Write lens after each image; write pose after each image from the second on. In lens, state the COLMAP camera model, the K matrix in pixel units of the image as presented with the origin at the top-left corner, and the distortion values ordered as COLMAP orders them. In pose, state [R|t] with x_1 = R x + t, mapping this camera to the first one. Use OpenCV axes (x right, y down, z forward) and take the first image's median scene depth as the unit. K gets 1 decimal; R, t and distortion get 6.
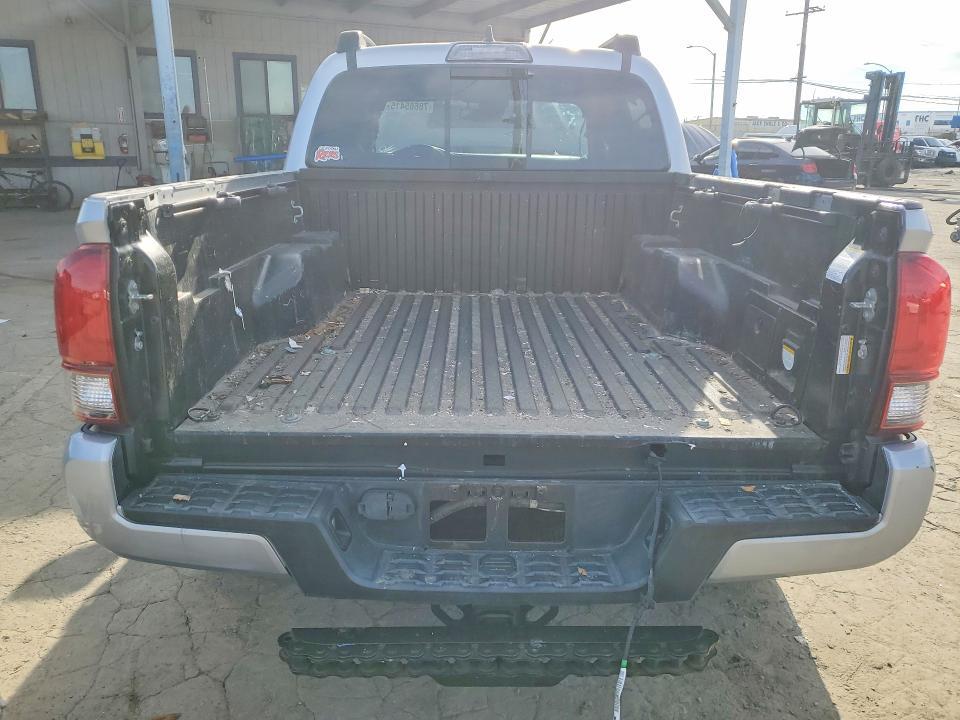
lens RADIAL K [[745.8, 0, 476.1], [0, 745.8, 327.2], [0, 0, 1]] dist [0.008165, 0.004209]
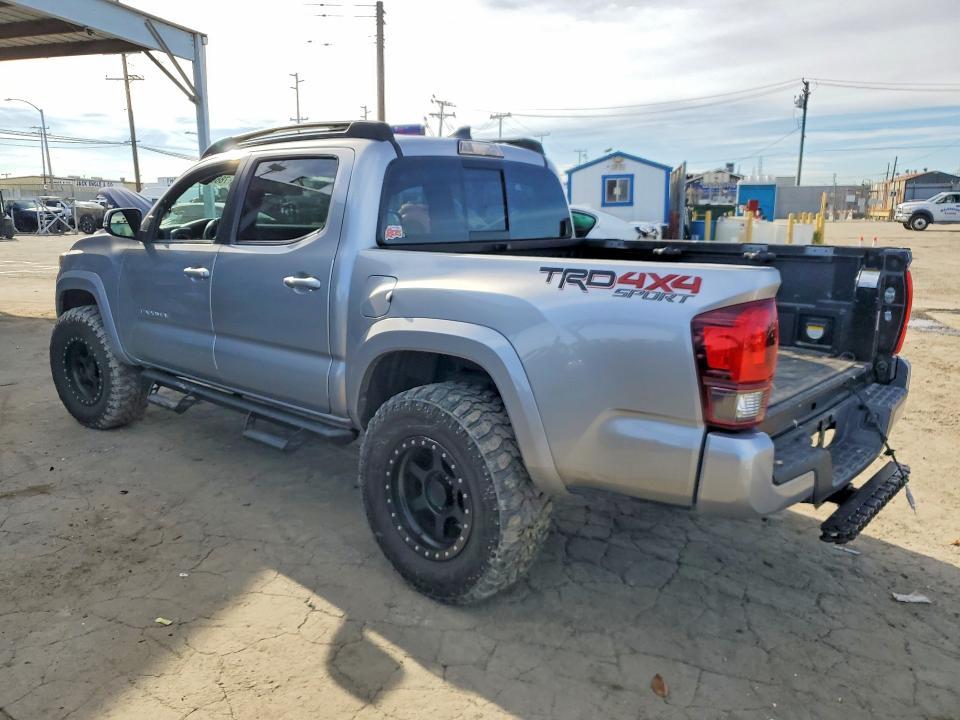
lens RADIAL K [[745.8, 0, 476.1], [0, 745.8, 327.2], [0, 0, 1]] dist [0.008165, 0.004209]
pose [[0.677635, -0.114510, 0.726428, -1.176119], [0.171252, 0.985217, -0.004444, -0.087747], [-0.715181, 0.127414, 0.687228, 0.223193]]
